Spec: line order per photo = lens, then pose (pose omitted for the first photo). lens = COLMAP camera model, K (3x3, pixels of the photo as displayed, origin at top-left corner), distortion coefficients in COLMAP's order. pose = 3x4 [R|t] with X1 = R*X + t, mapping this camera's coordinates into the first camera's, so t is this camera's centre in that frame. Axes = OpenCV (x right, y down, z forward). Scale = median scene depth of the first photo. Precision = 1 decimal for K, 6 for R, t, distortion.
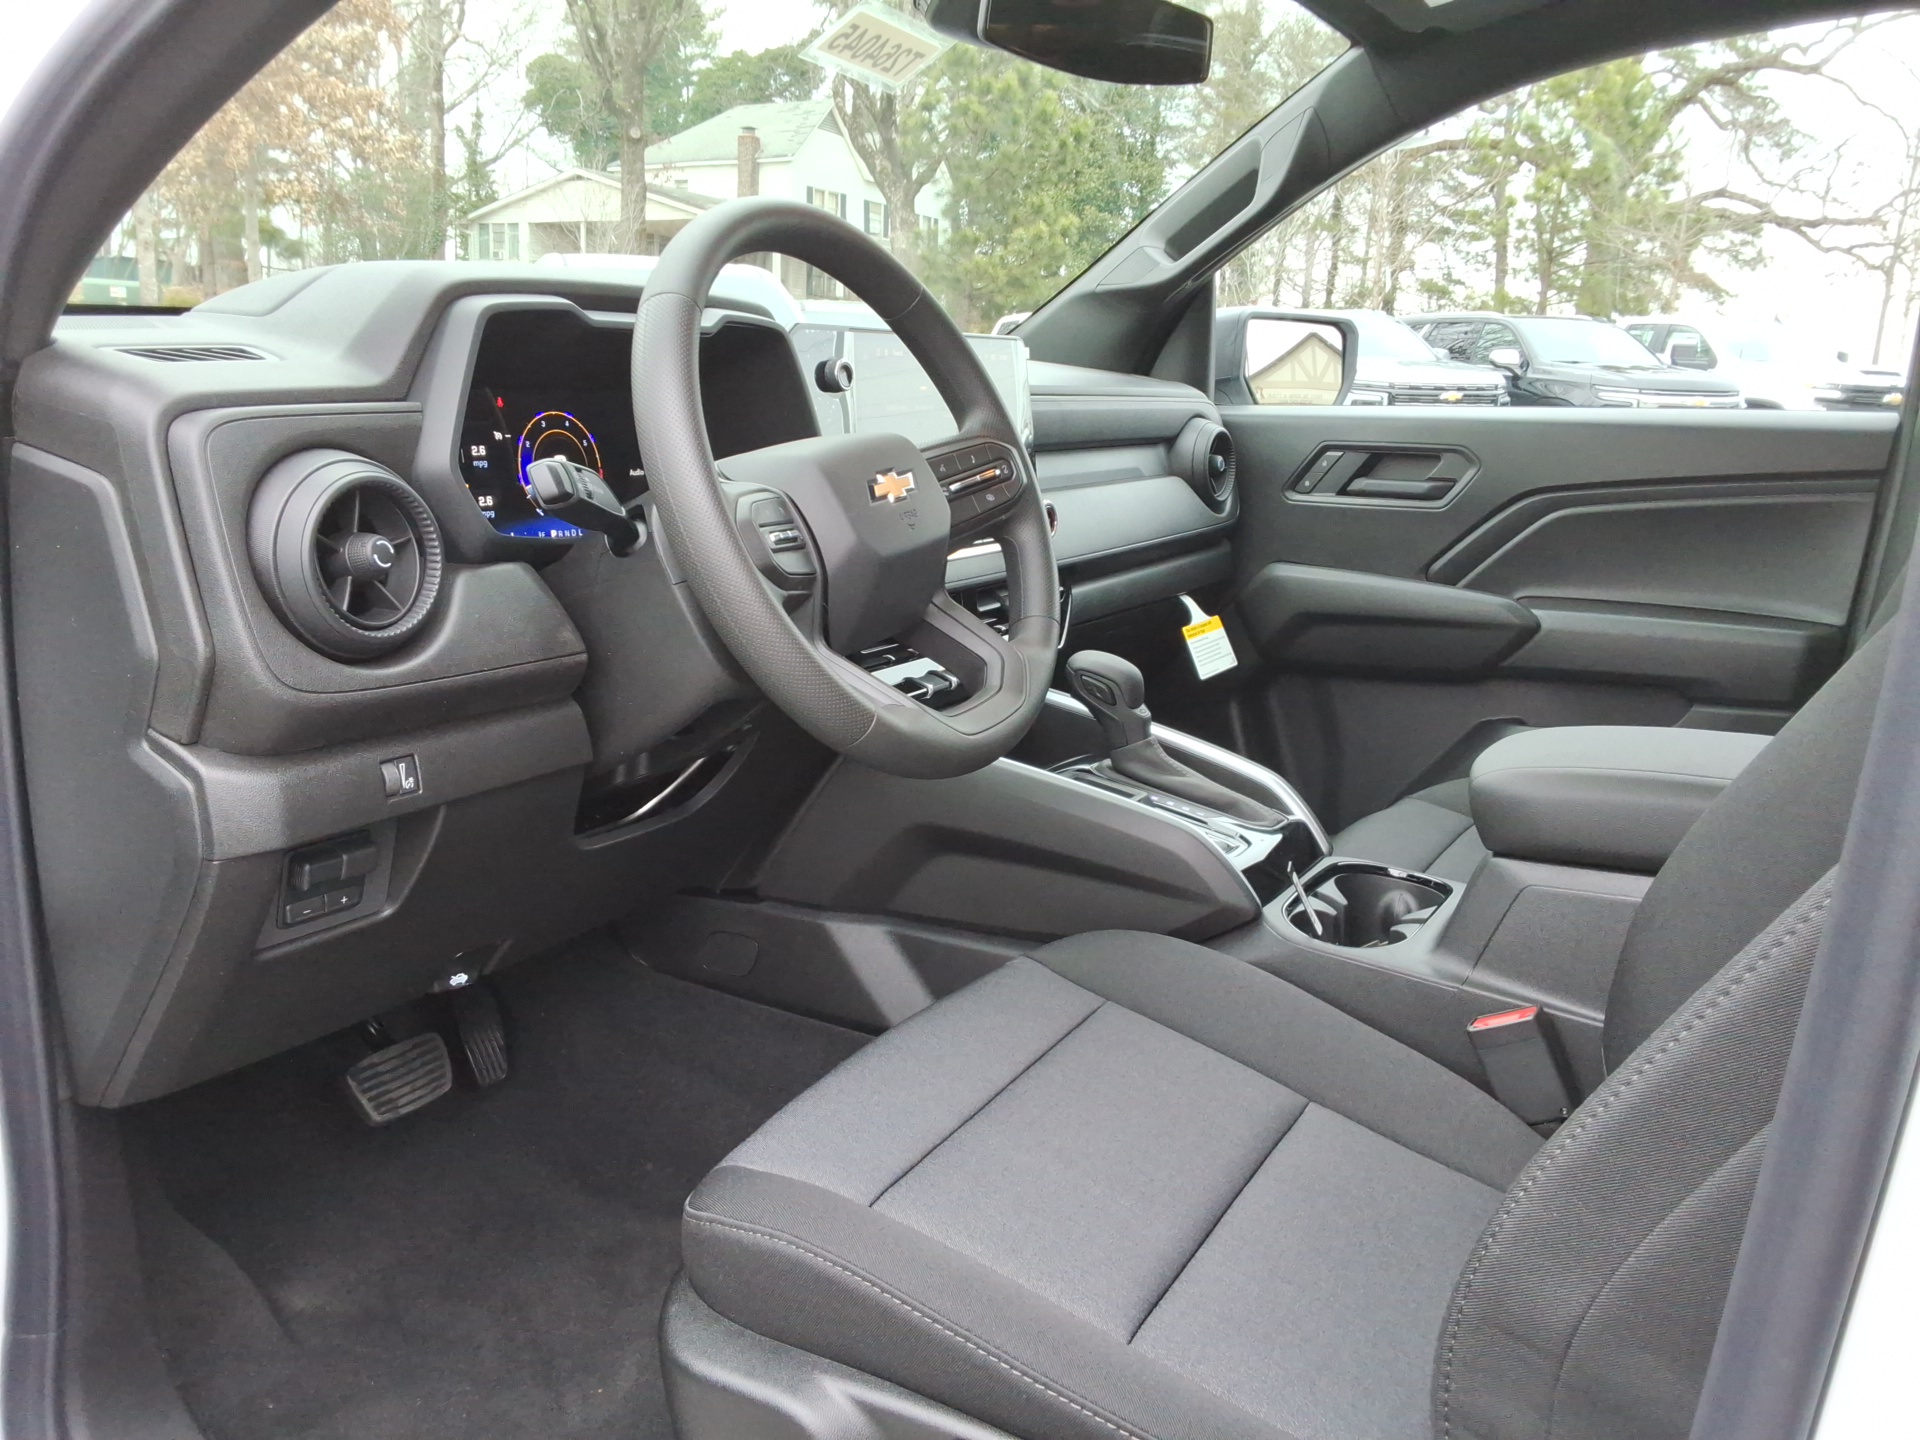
lens RADIAL K [[1552.2, 0, 984.1], [0, 1552.2, 728.5], [0, 0, 1]] dist [0.090076, -0.140141]
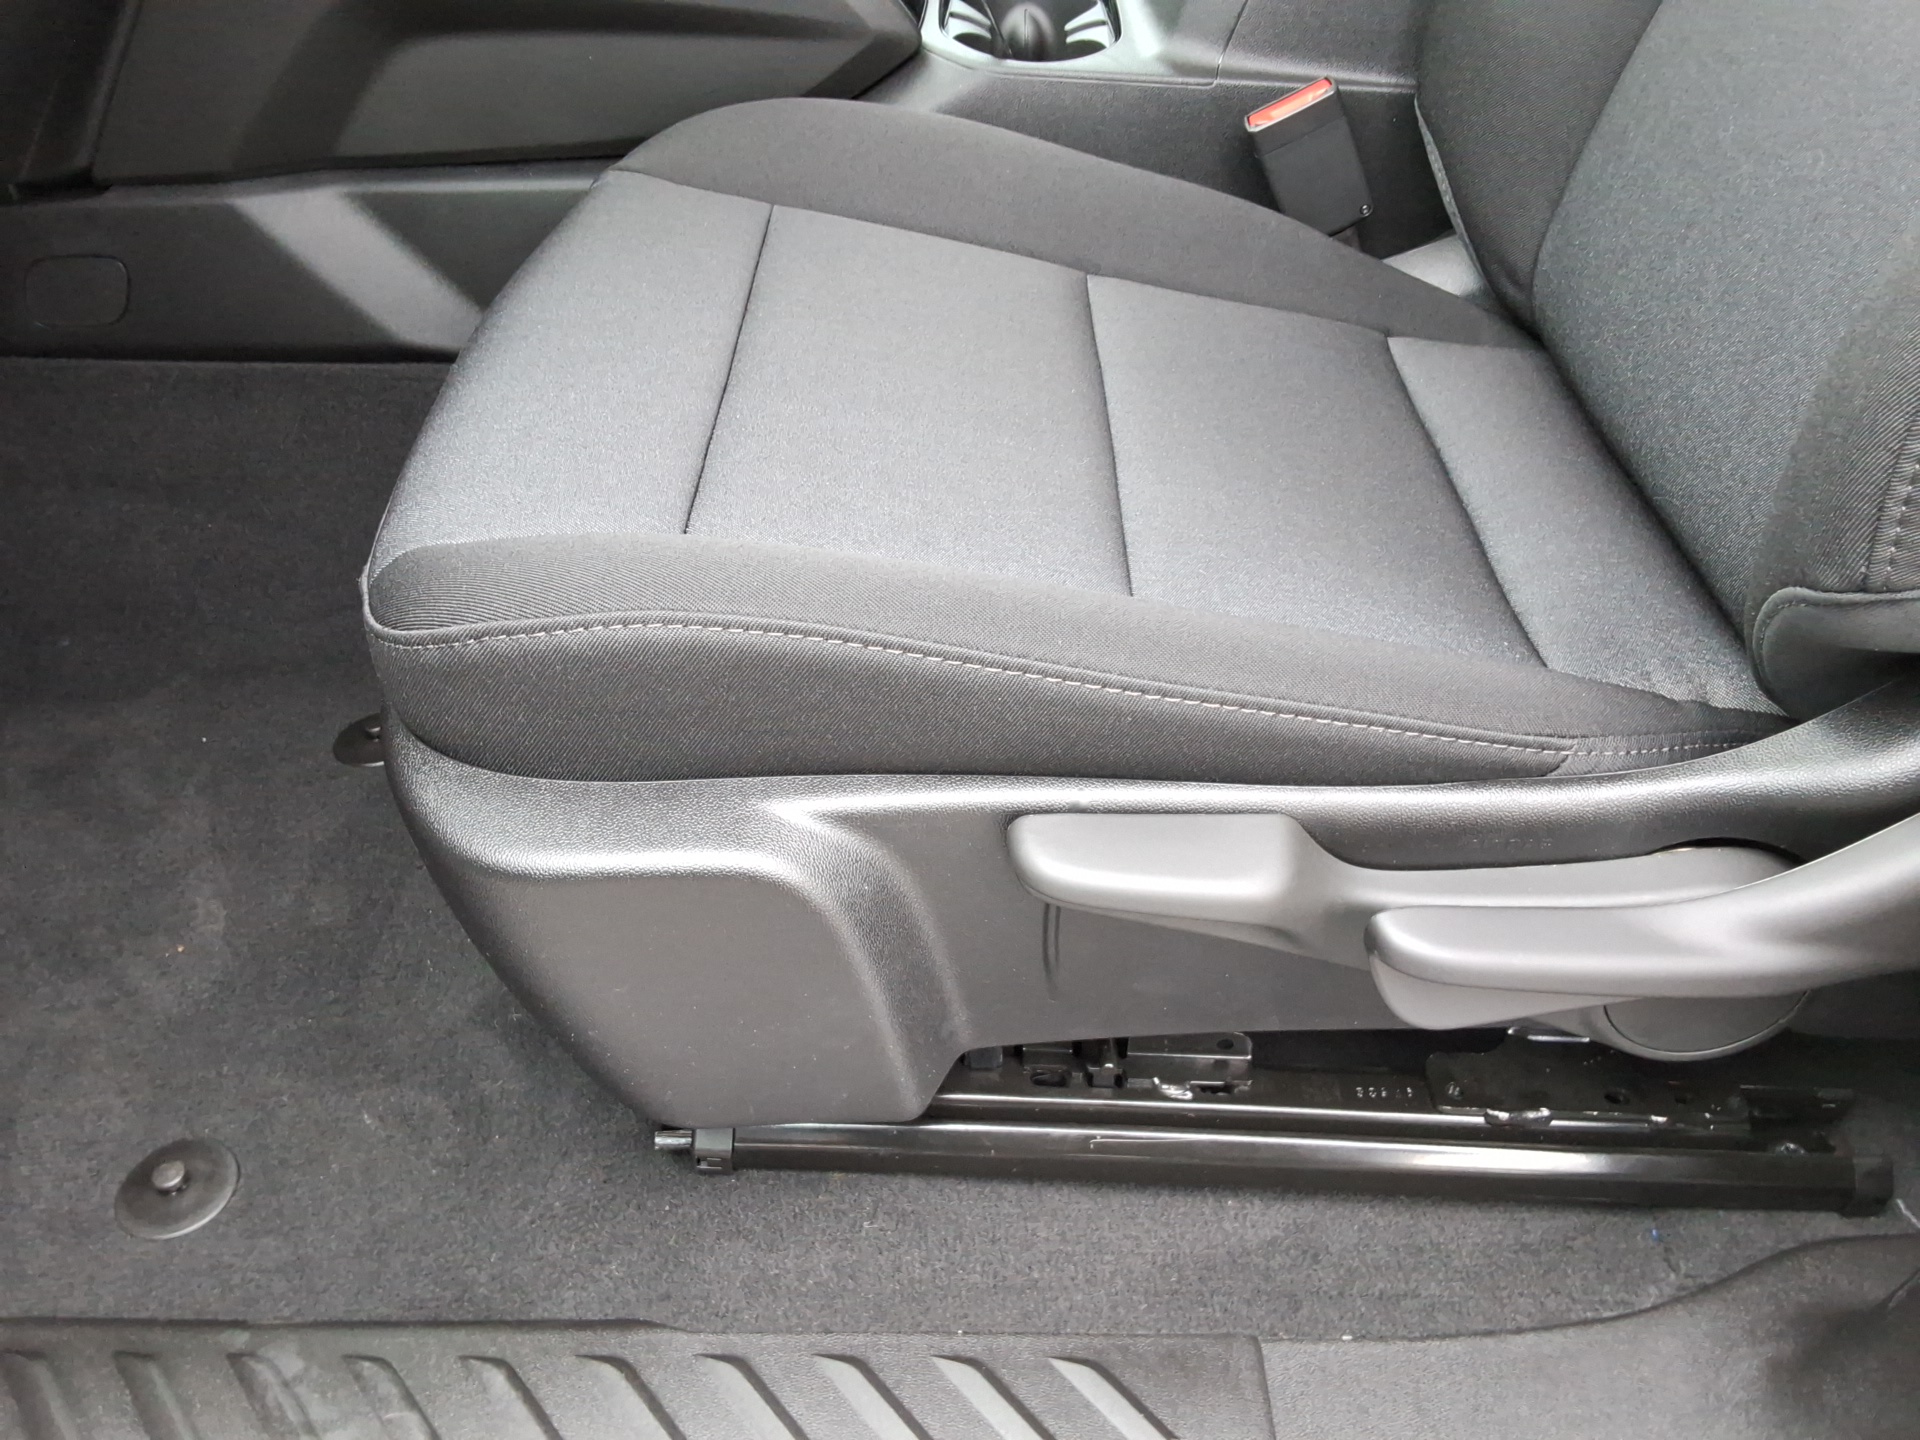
lens RADIAL K [[1541.1, 0, 977.4], [0, 1541.1, 704.3], [0, 0, 1]] dist [0.090846, -0.139830]
pose [[0.868589, -0.320486, 0.377945, -0.170003], [0.140641, 0.890776, 0.432132, 0.088672], [-0.475157, -0.322191, 0.818791, 0.329749]]
